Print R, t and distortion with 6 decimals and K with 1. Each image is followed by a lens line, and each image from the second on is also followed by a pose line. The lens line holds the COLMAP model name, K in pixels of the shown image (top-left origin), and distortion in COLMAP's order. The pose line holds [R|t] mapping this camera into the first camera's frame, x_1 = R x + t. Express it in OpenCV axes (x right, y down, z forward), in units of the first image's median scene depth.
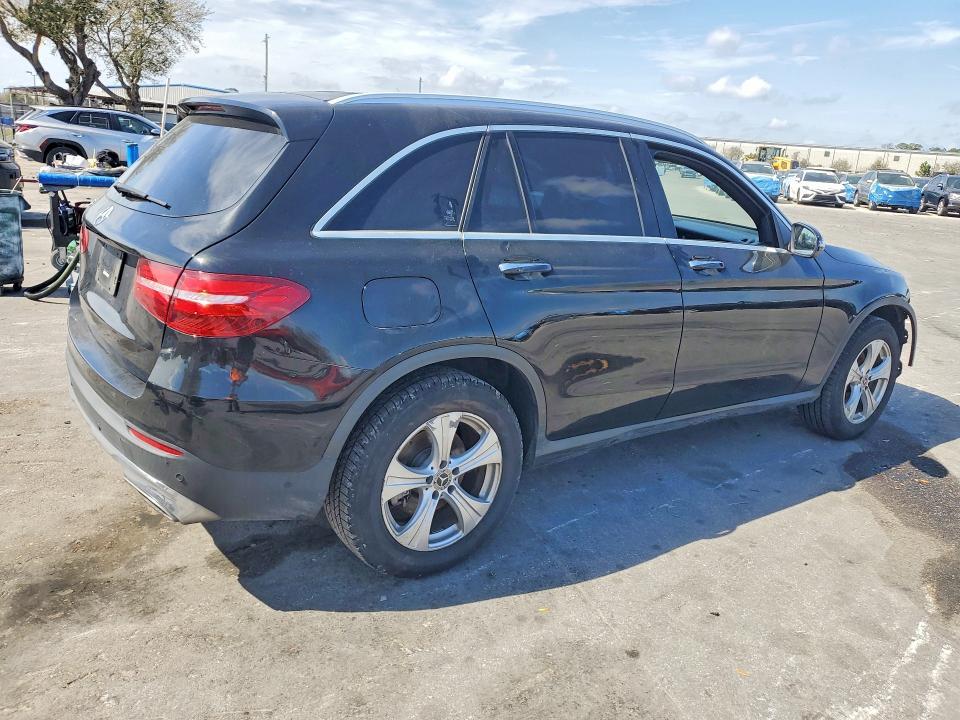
lens RADIAL K [[747.9, 0, 477.0], [0, 747.9, 357.5], [0, 0, 1]] dist [0.031030, -0.009662]
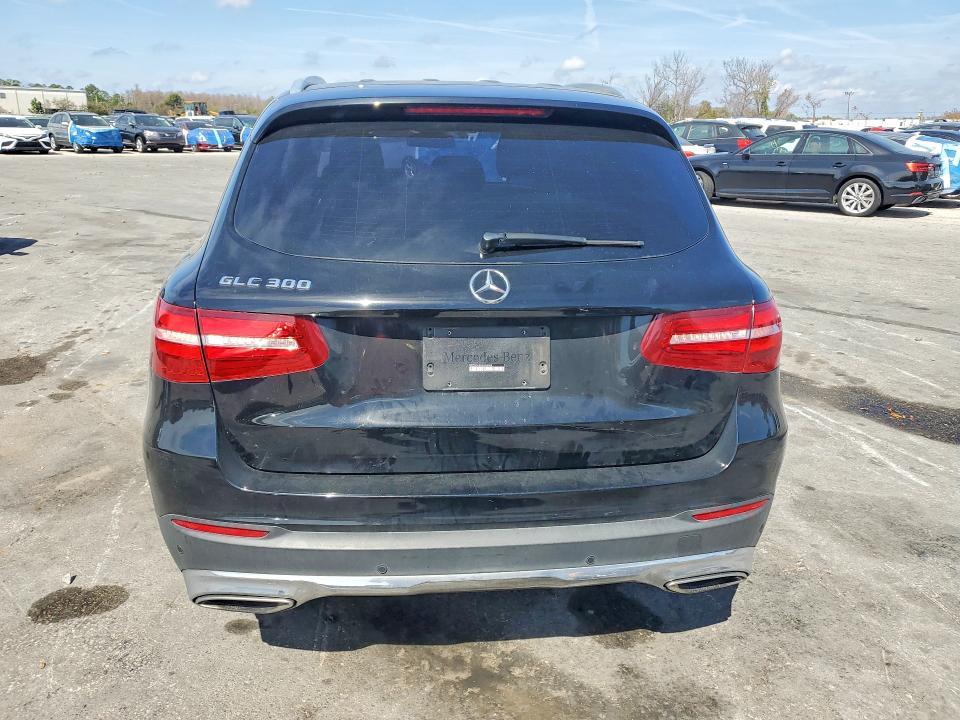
lens RADIAL K [[747.9, 0, 475.8], [0, 747.9, 359.2], [0, 0, 1]] dist [0.031030, -0.009662]
pose [[0.496488, -0.320033, 0.806895, -0.804129], [0.254842, 0.942333, 0.216944, -0.206060], [-0.829793, 0.097921, 0.549414, 0.499208]]
